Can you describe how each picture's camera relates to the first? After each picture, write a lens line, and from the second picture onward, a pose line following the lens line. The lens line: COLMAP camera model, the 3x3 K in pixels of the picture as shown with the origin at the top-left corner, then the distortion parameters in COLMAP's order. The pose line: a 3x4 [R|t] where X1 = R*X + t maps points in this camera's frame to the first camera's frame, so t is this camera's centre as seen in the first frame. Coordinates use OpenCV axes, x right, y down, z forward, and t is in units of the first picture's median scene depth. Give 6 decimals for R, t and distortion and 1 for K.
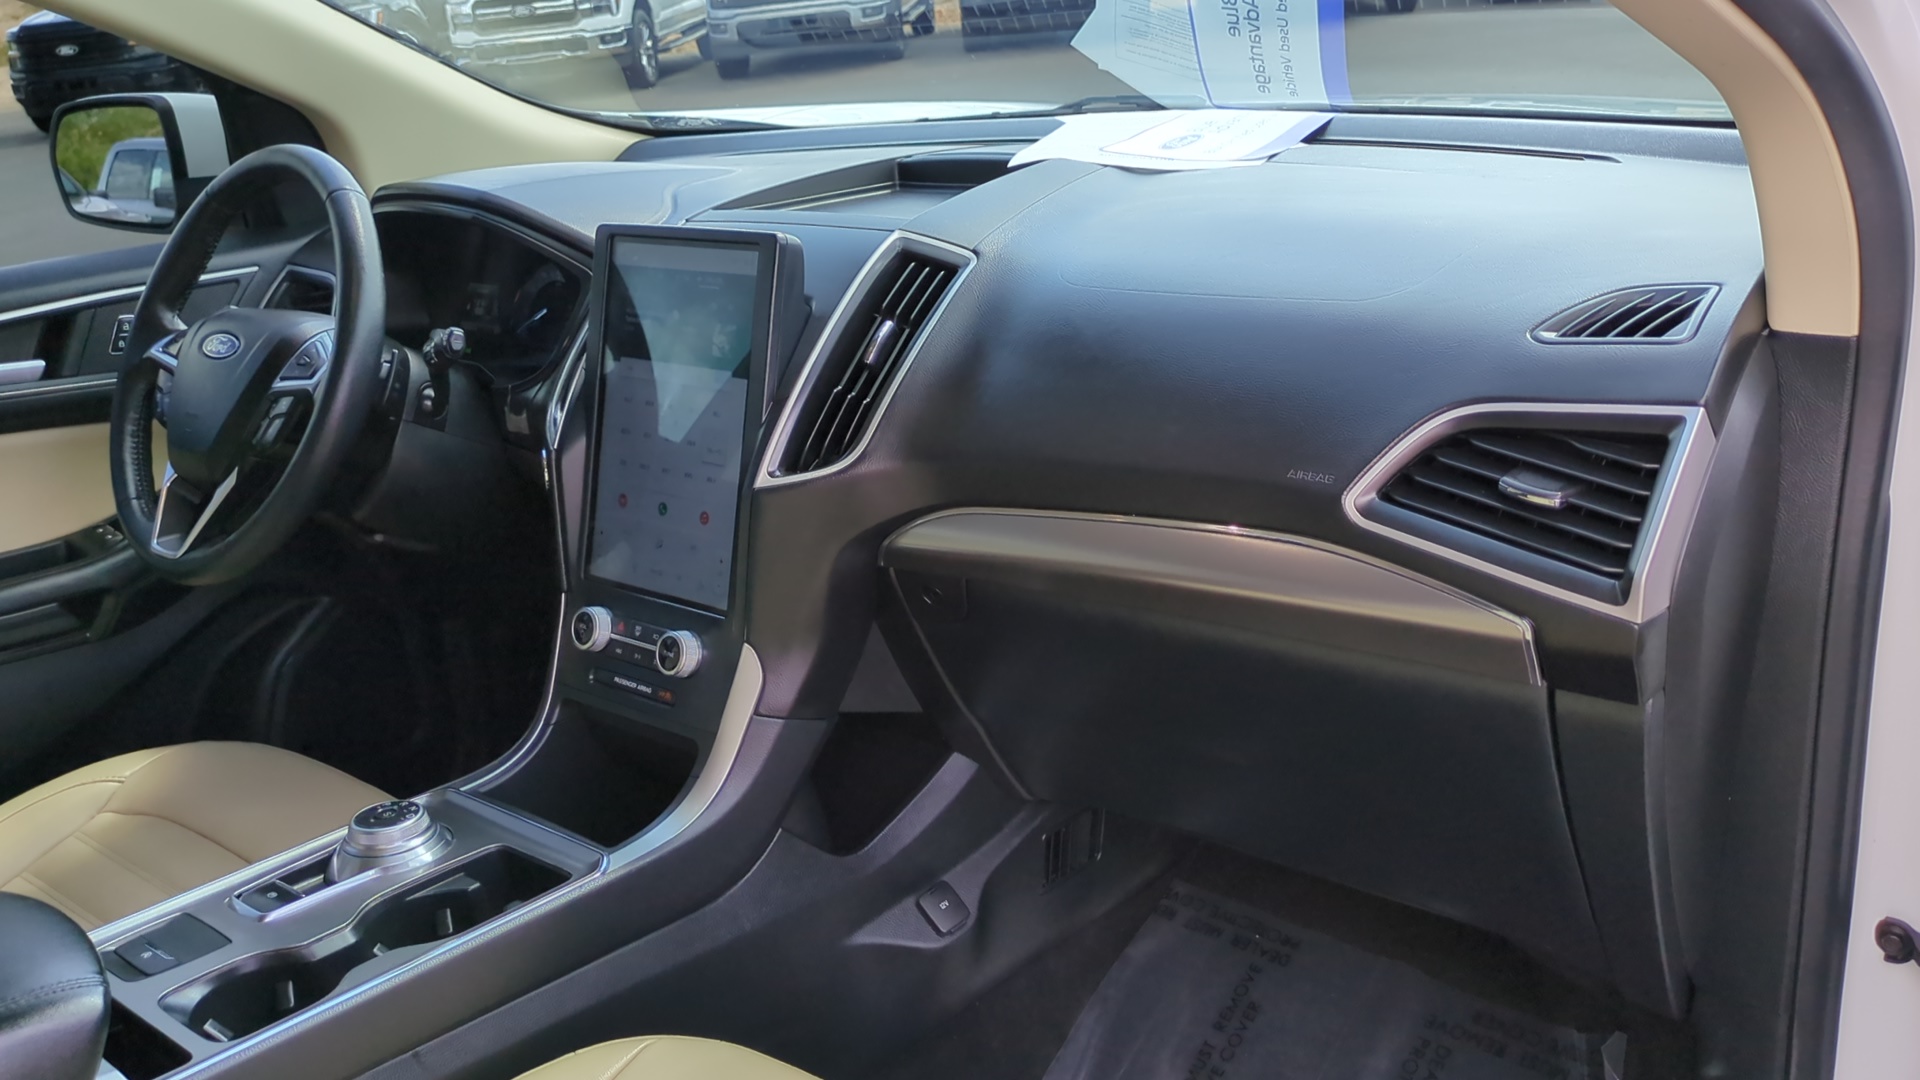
lens RADIAL K [[1662.0, 0, 976.5], [0, 1662.0, 541.6], [0, 0, 1]] dist [0.064142, -0.097898]
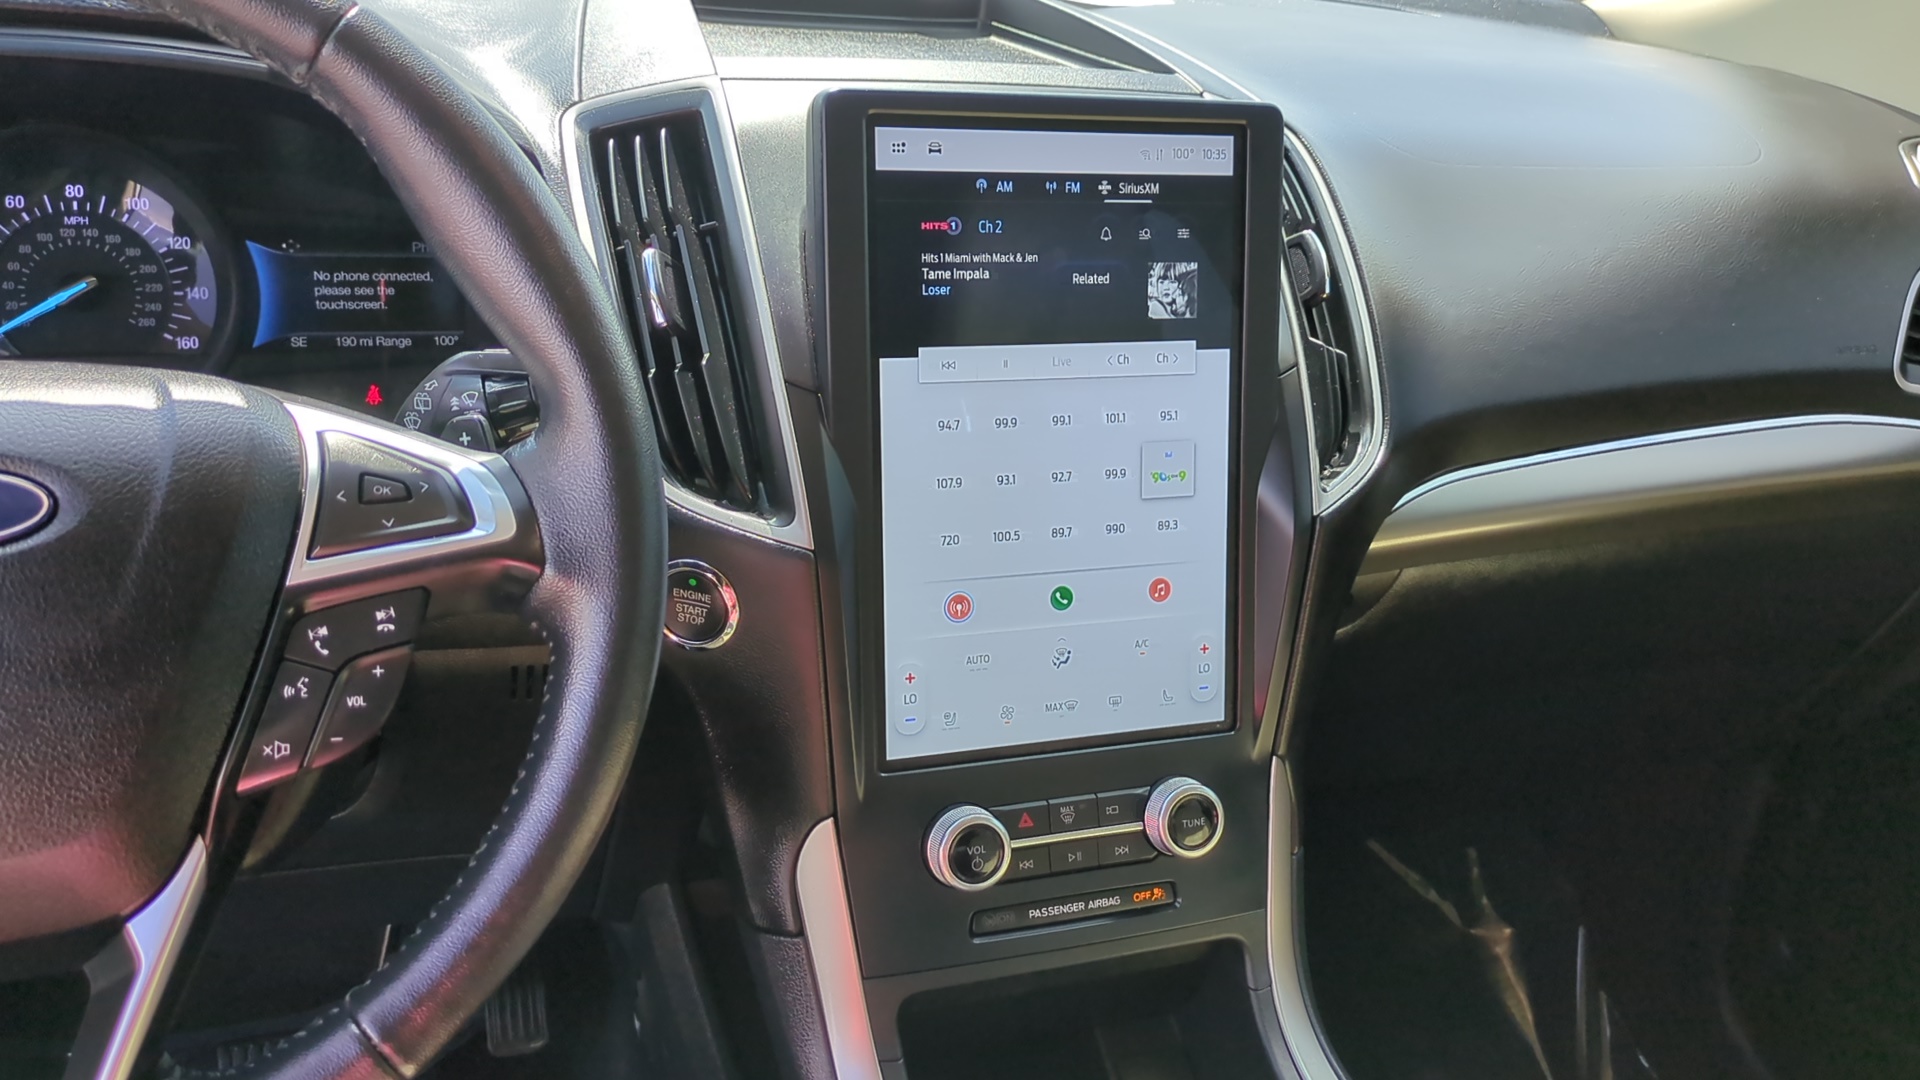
lens RADIAL K [[1648.1, 0, 976.4], [0, 1648.1, 537.4], [0, 0, 1]] dist [0.078085, -0.103117]
pose [[0.476221, -0.244294, 0.844709, -0.660113], [0.161277, 0.968603, 0.189202, -0.148273], [-0.864409, 0.046131, 0.500669, 0.723380]]
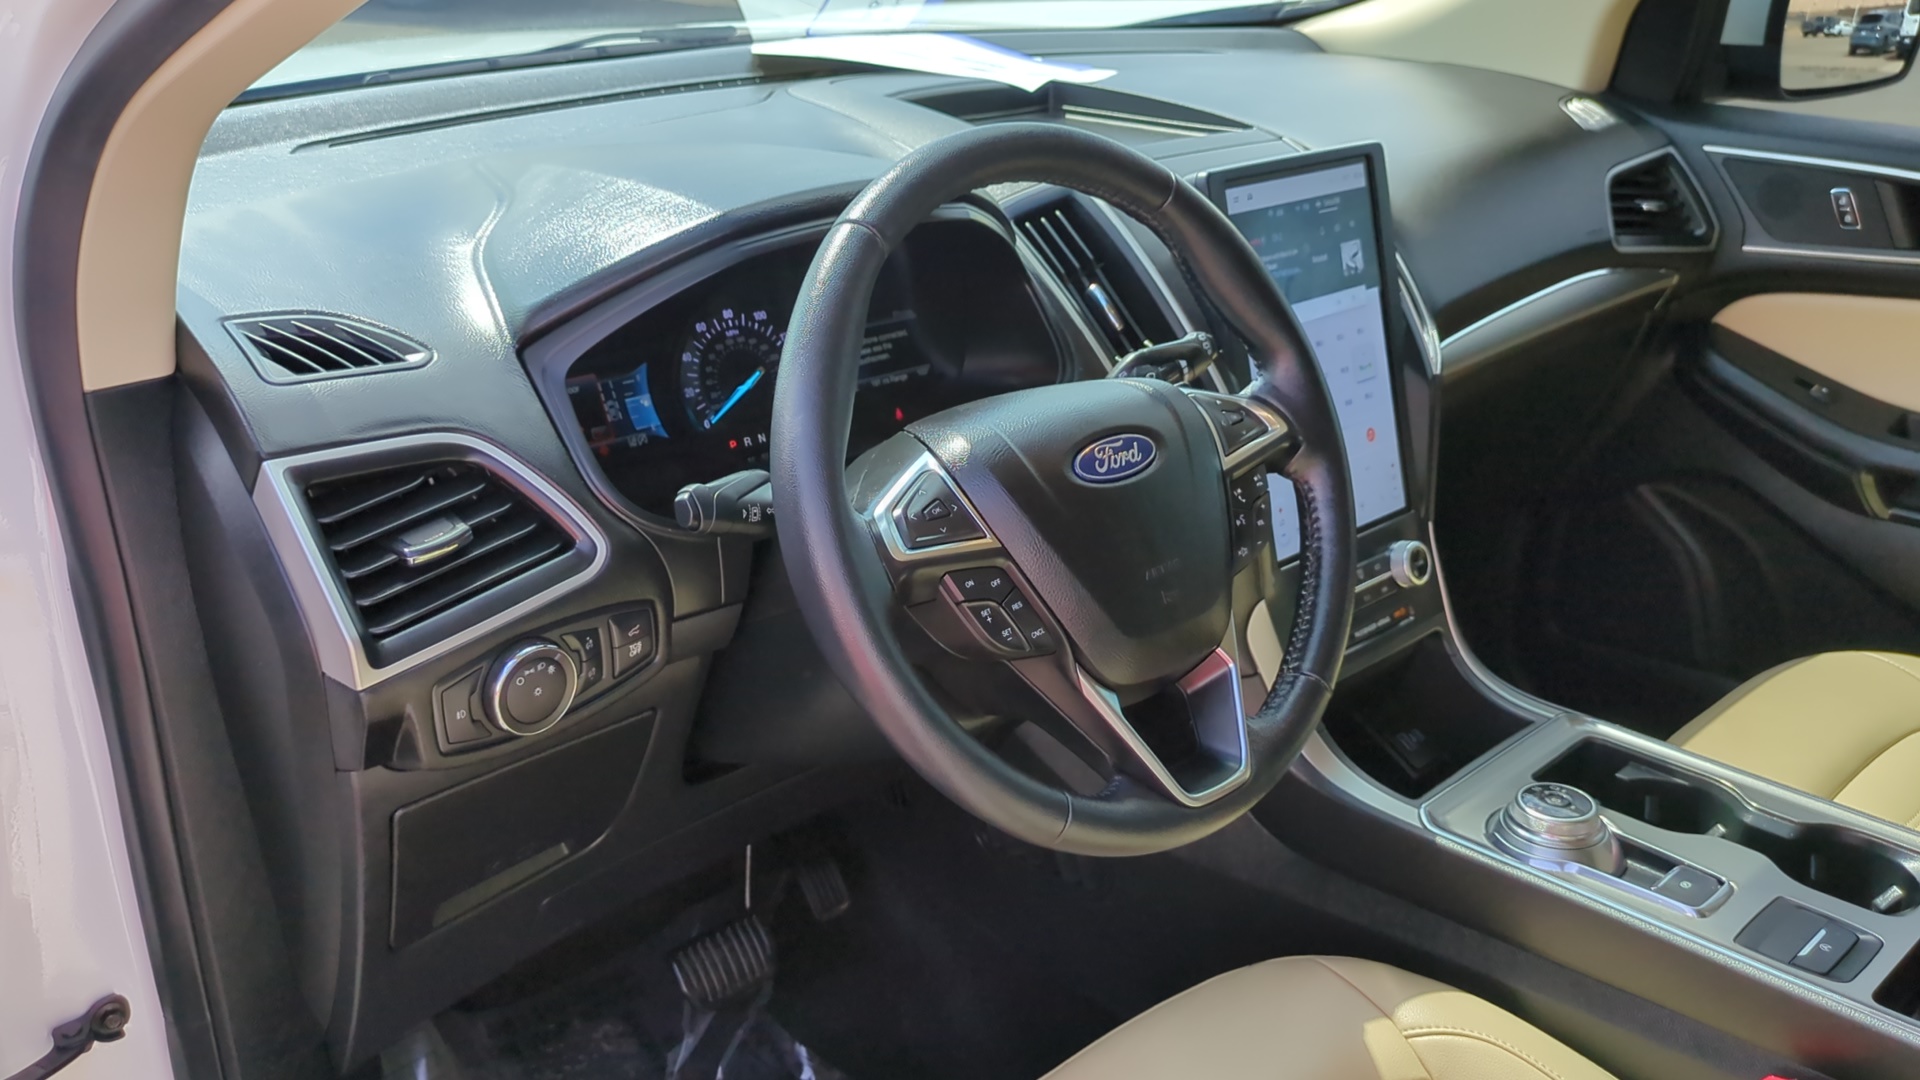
lens RADIAL K [[1662.0, 0, 976.5], [0, 1662.0, 541.6], [0, 0, 1]] dist [0.064142, -0.097898]
pose [[0.101548, -0.316208, 0.943239, -1.106603], [0.294665, 0.915155, 0.275070, -0.288793], [-0.950190, 0.250006, 0.186107, 1.005909]]
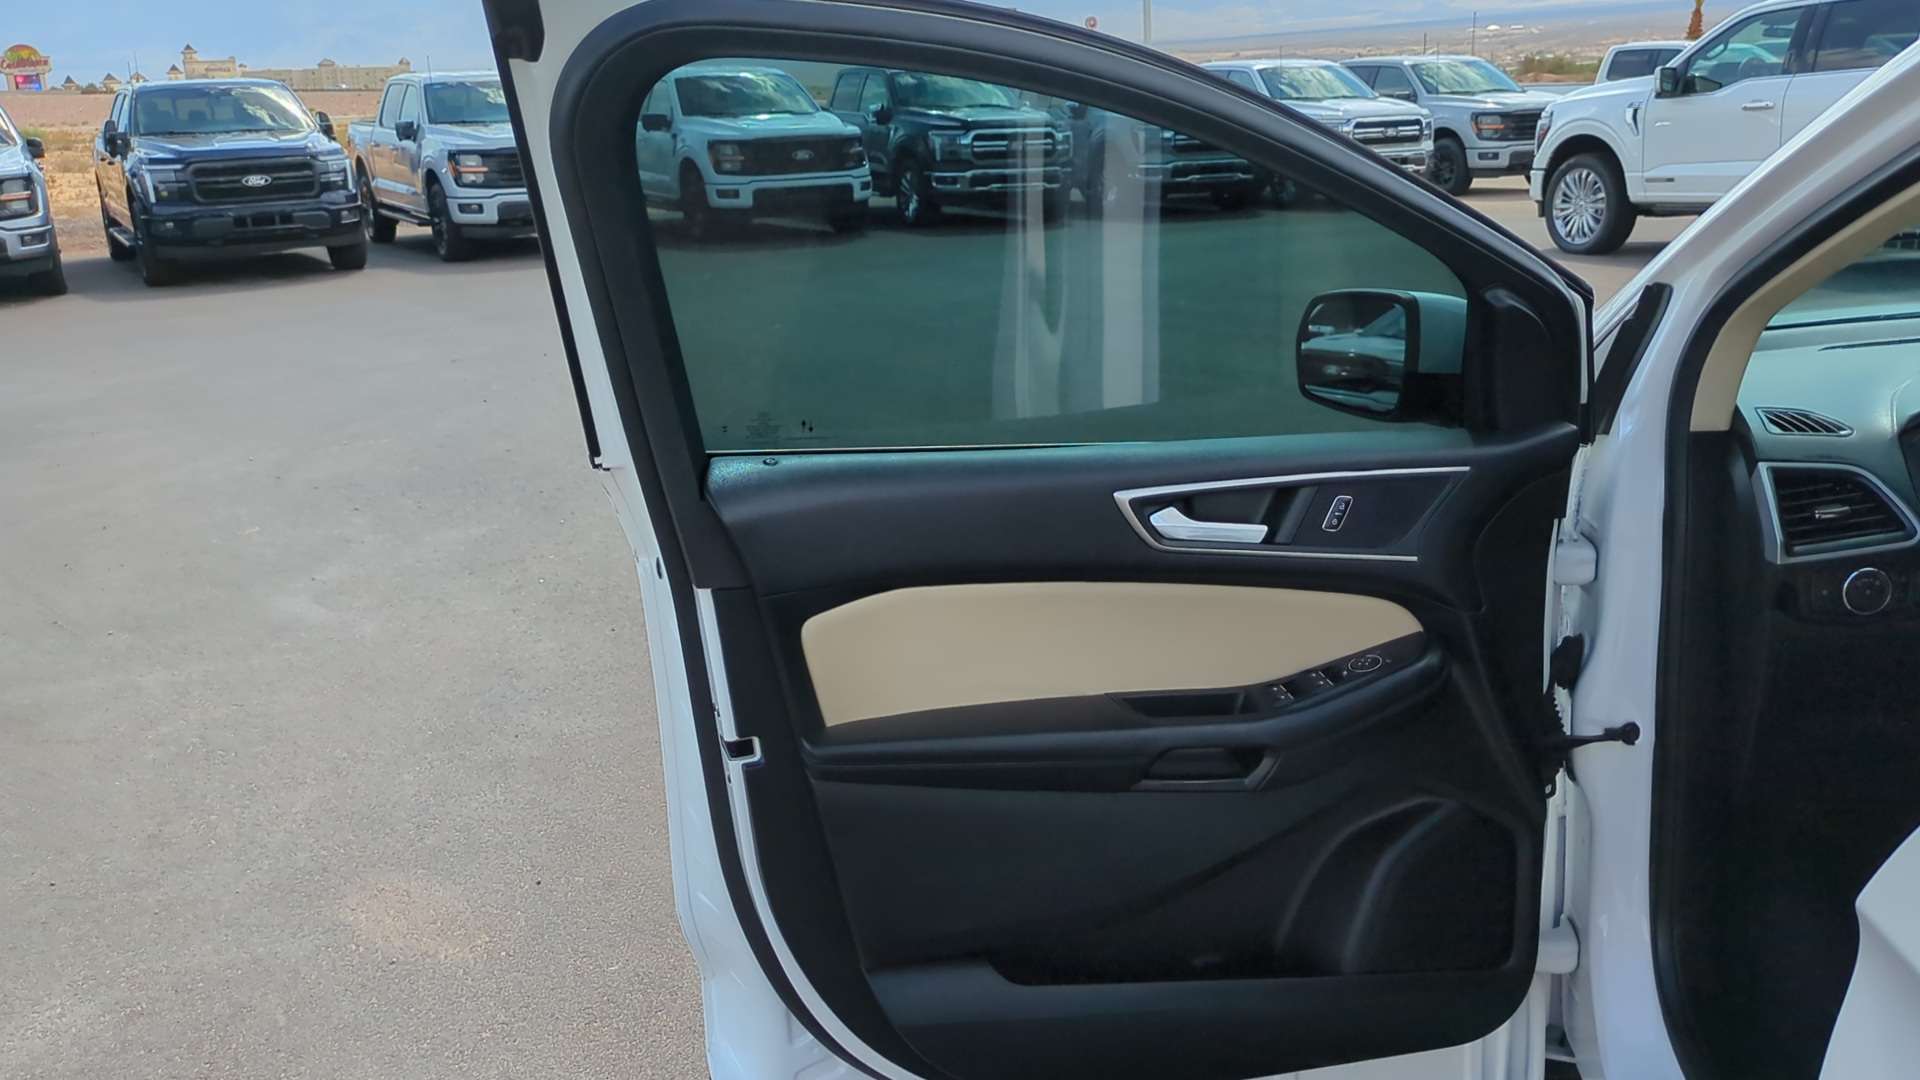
lens RADIAL K [[1662.0, 0, 976.5], [0, 1662.0, 541.6], [0, 0, 1]] dist [0.064142, -0.097898]
pose [[0.839054, -0.084102, 0.537509, -1.828931], [0.159995, 0.982435, -0.096036, -0.132719], [-0.519991, 0.166578, 0.837772, 0.552059]]
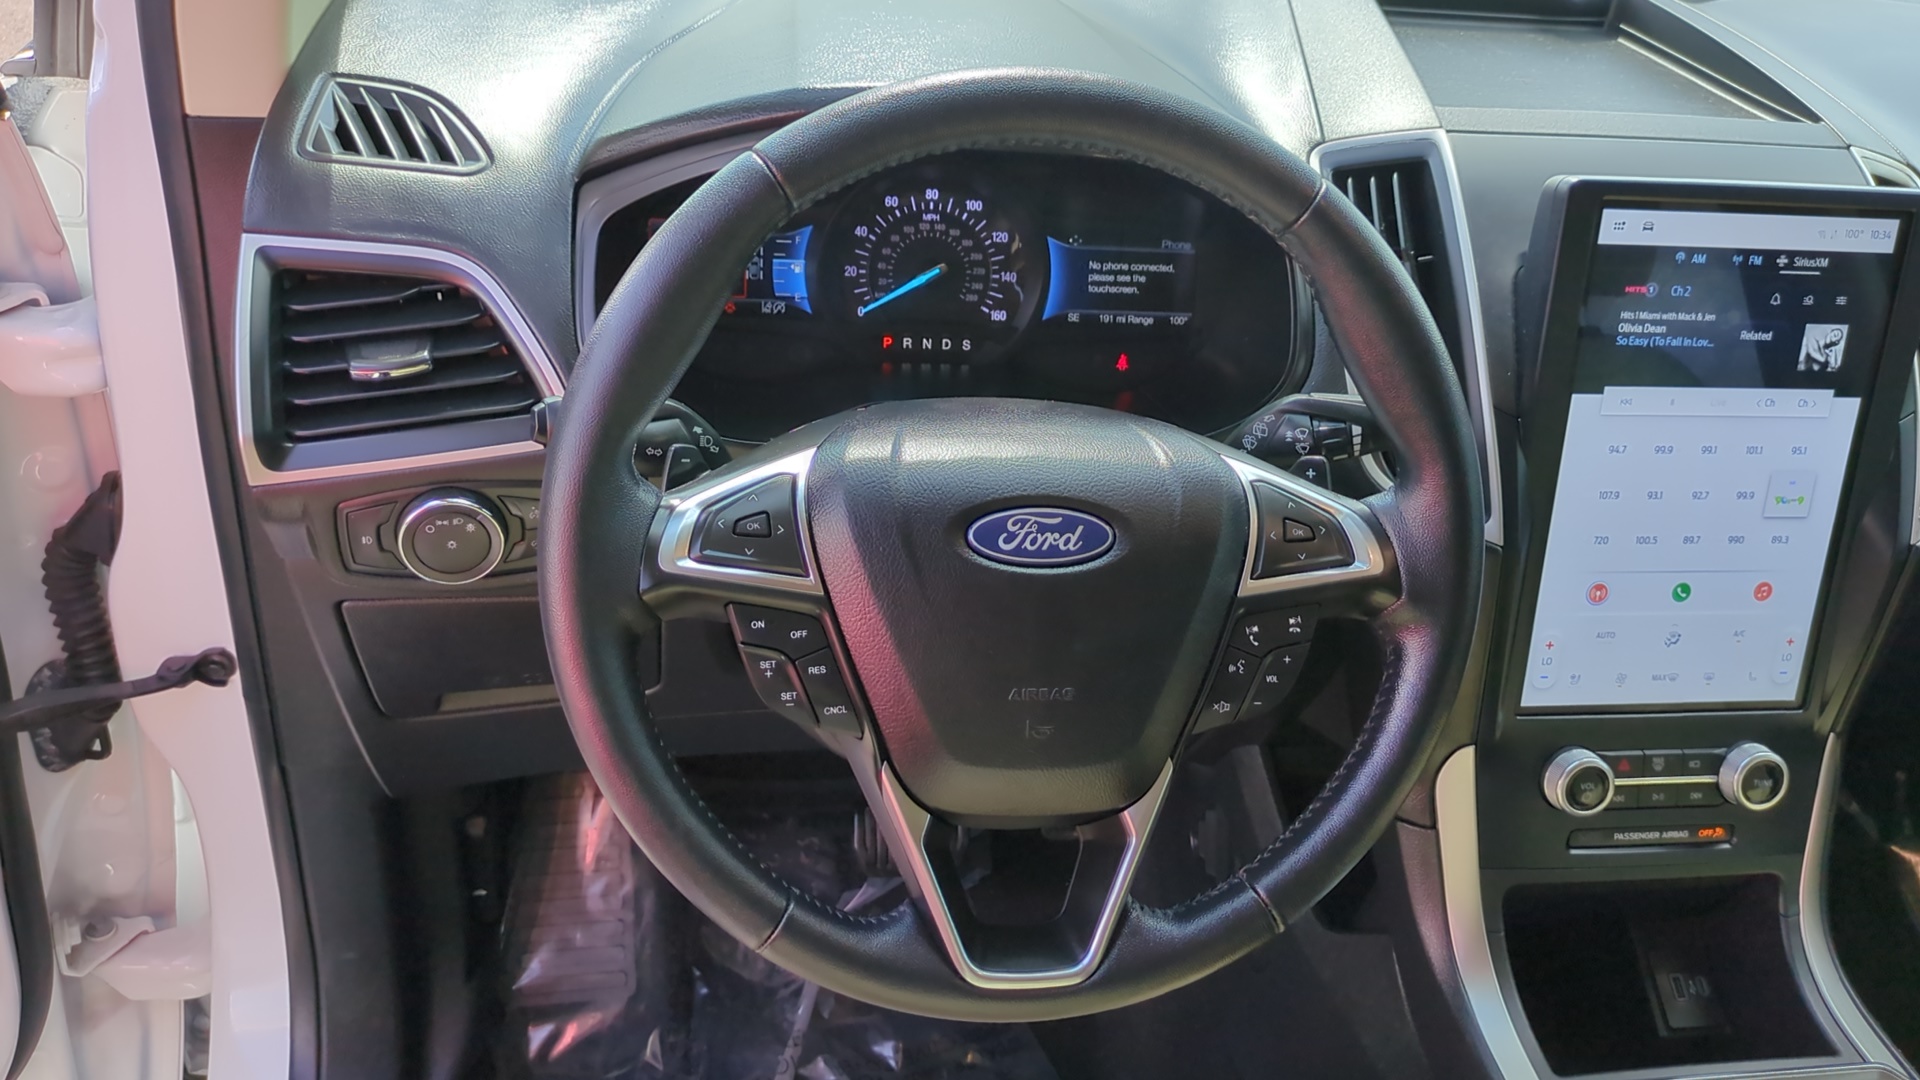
lens RADIAL K [[1662.0, 0, 976.5], [0, 1662.0, 541.6], [0, 0, 1]] dist [0.064142, -0.097898]
pose [[0.636873, -0.299865, 0.710263, -0.845582], [0.102546, 0.946023, 0.307450, -0.278005], [-0.764118, -0.122972, 0.633247, 0.766401]]
